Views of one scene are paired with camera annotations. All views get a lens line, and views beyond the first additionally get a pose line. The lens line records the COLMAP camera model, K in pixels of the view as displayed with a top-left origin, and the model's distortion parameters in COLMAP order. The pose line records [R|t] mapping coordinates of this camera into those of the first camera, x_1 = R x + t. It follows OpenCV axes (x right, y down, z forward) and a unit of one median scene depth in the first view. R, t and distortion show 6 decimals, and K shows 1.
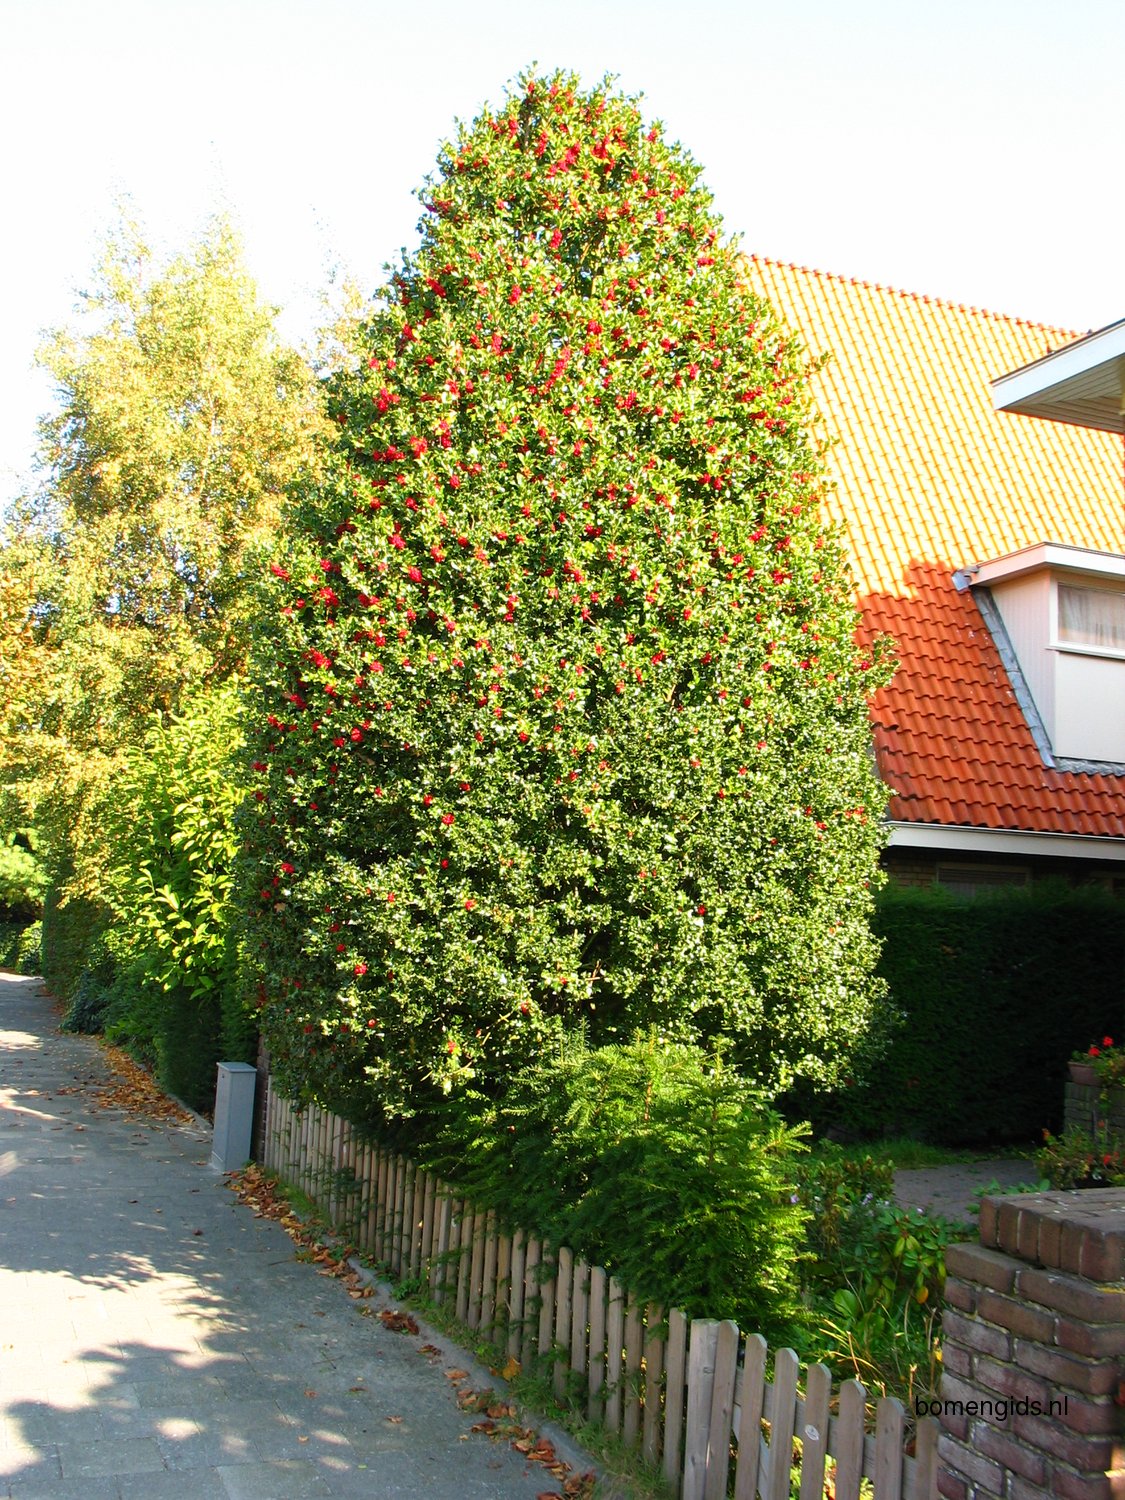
lens RADIAL K [[1618.9, 0, 562.5], [0, 1618.9, 750.0], [0, 0, 1]] dist [-0.217666, 0.301289]
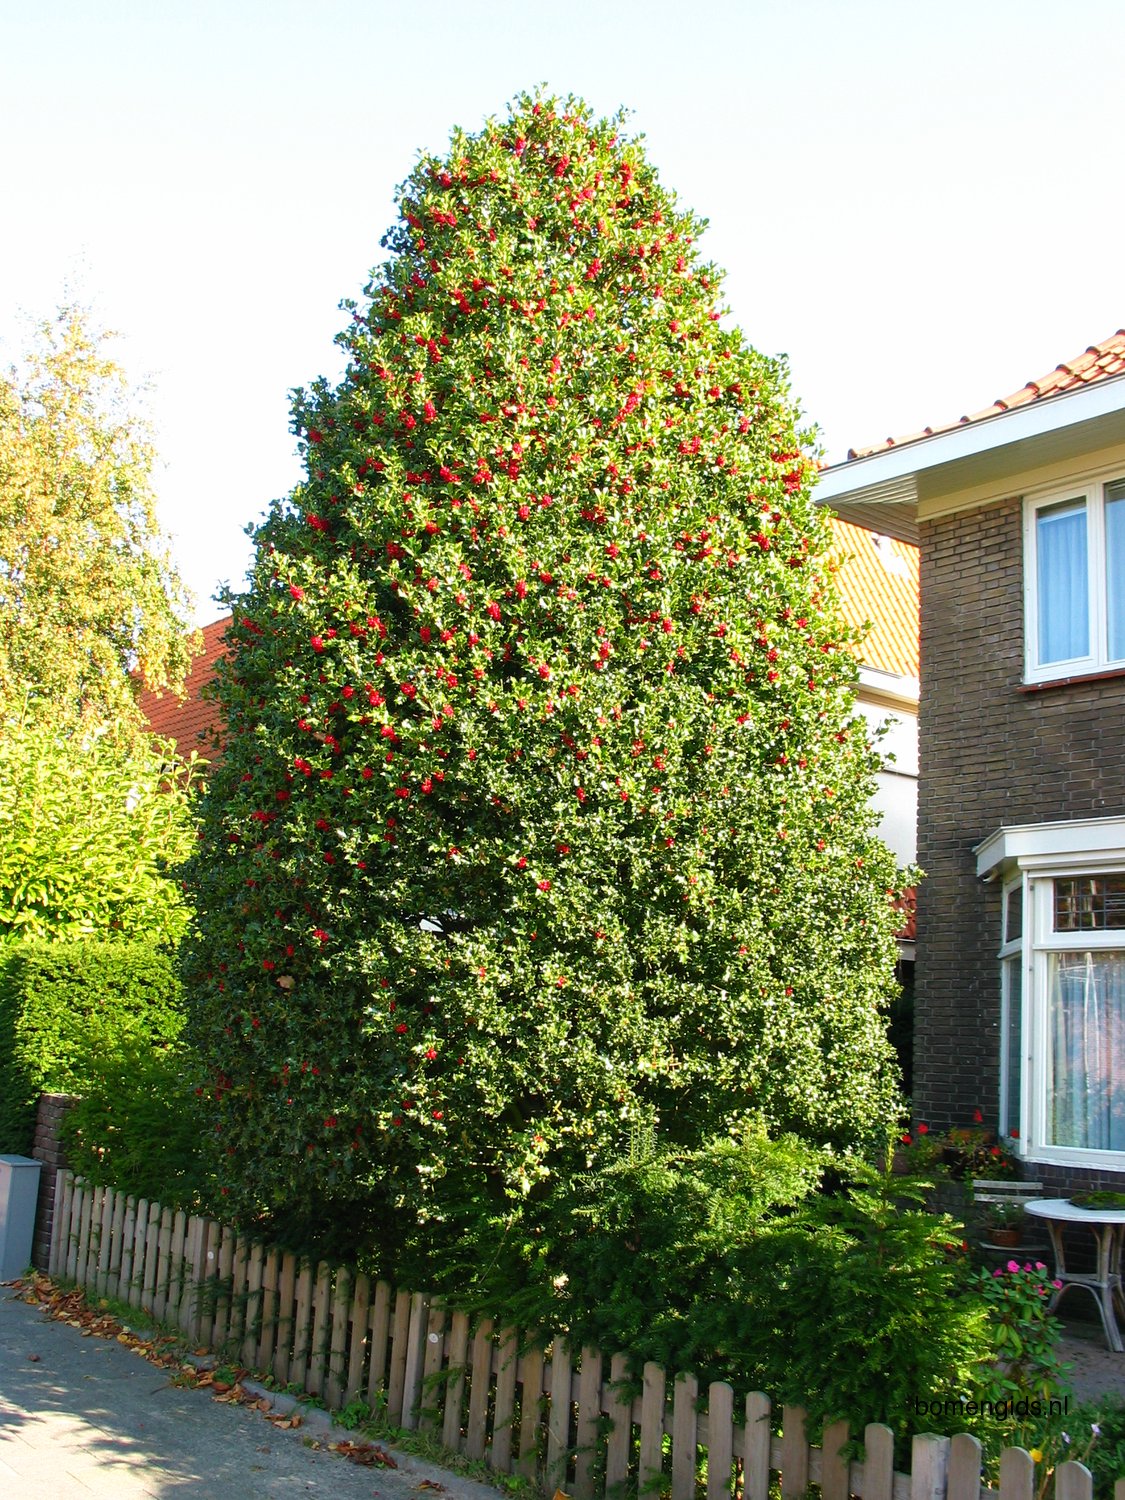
lens RADIAL K [[1618.9, 0, 562.5], [0, 1618.9, 750.0], [0, 0, 1]] dist [-0.217666, 0.301289]
pose [[0.957206, 0.057848, 0.283568, -0.312808], [-0.043303, 0.997417, -0.057303, 0.018928], [-0.286151, 0.042571, 0.957238, 0.137904]]
